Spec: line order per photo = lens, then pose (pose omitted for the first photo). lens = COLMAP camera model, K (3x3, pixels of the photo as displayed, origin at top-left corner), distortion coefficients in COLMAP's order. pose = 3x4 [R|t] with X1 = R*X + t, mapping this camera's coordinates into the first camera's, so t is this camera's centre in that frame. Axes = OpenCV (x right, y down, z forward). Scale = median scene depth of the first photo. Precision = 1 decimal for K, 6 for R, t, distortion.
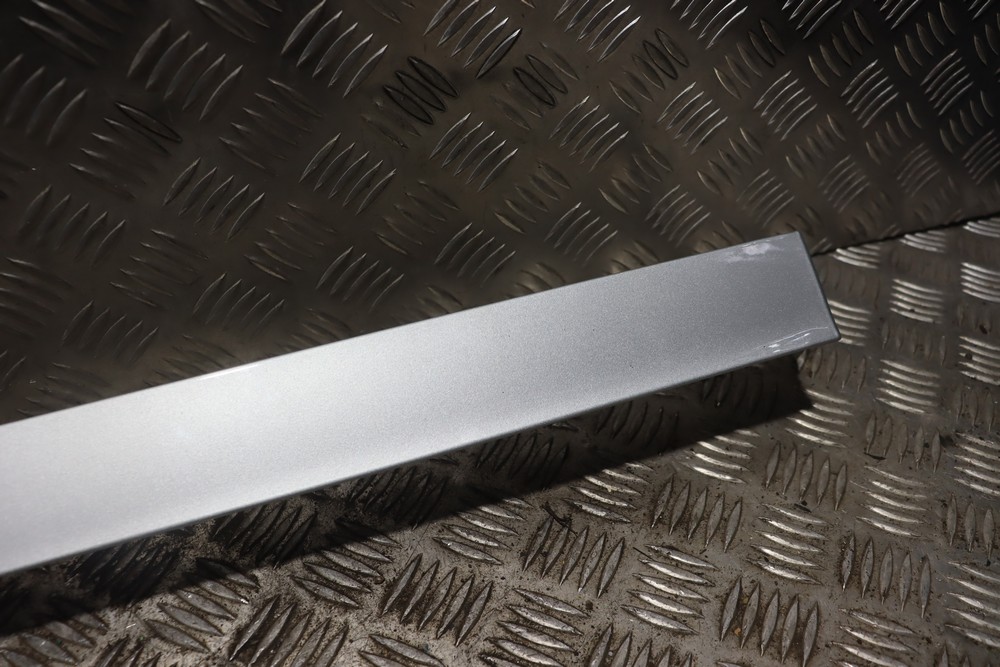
lens RADIAL K [[811.0, 0, 500.0], [0, 811.0, 333.5], [0, 0, 1]] dist [-0.114750, 0.004670]
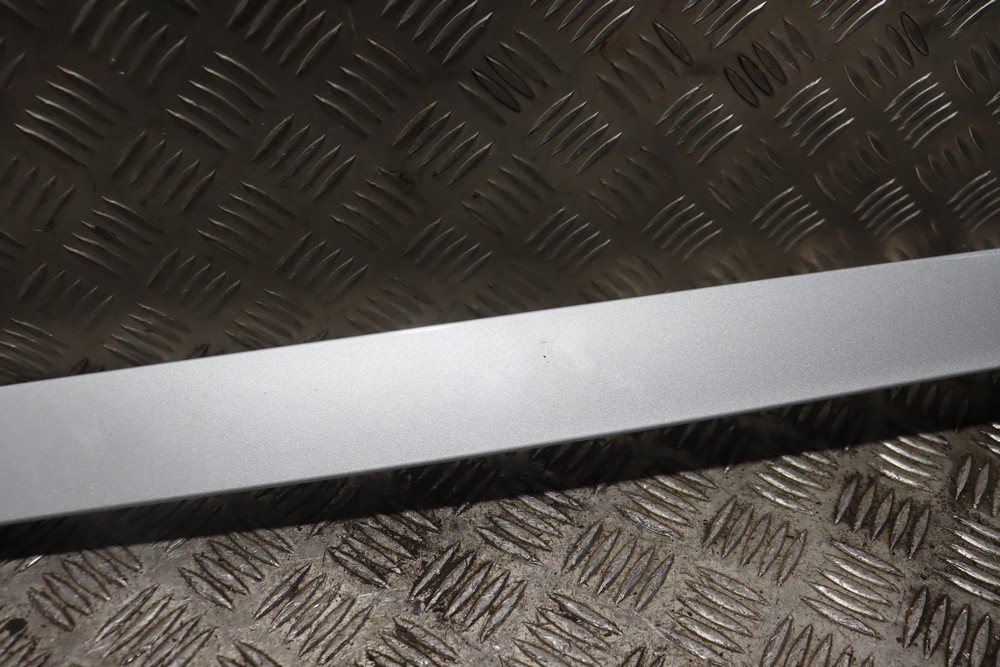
lens RADIAL K [[828.0, 0, 479.3], [0, 828.0, 317.7], [0, 0, 1]] dist [0.003980, 0.003834]
pose [[0.990768, 0.105561, -0.085060, -0.359810], [-0.105958, 0.994371, -0.000147, 0.083177], [0.084566, 0.009159, 0.996376, -0.103401]]
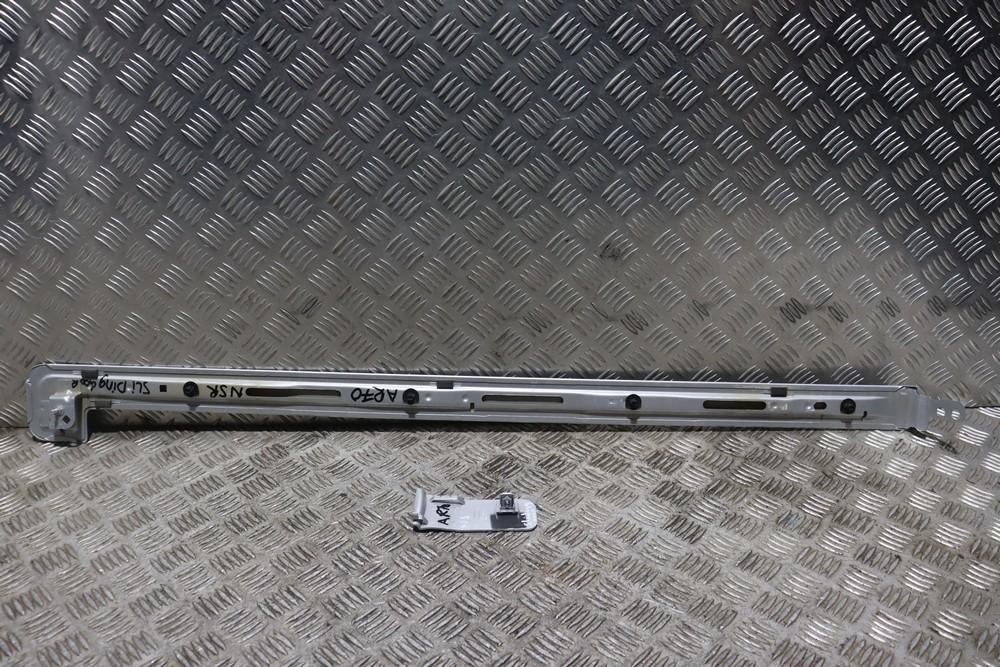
lens RADIAL K [[867.2, 0, 500.0], [0, 867.2, 333.5], [0, 0, 1]] dist [-0.068445, 0.003681]
pose [[0.953529, 0.126638, -0.273397, -0.102542], [-0.186180, 0.961066, -0.204176, 0.238955], [0.236896, 0.245589, 0.939982, -0.845771]]
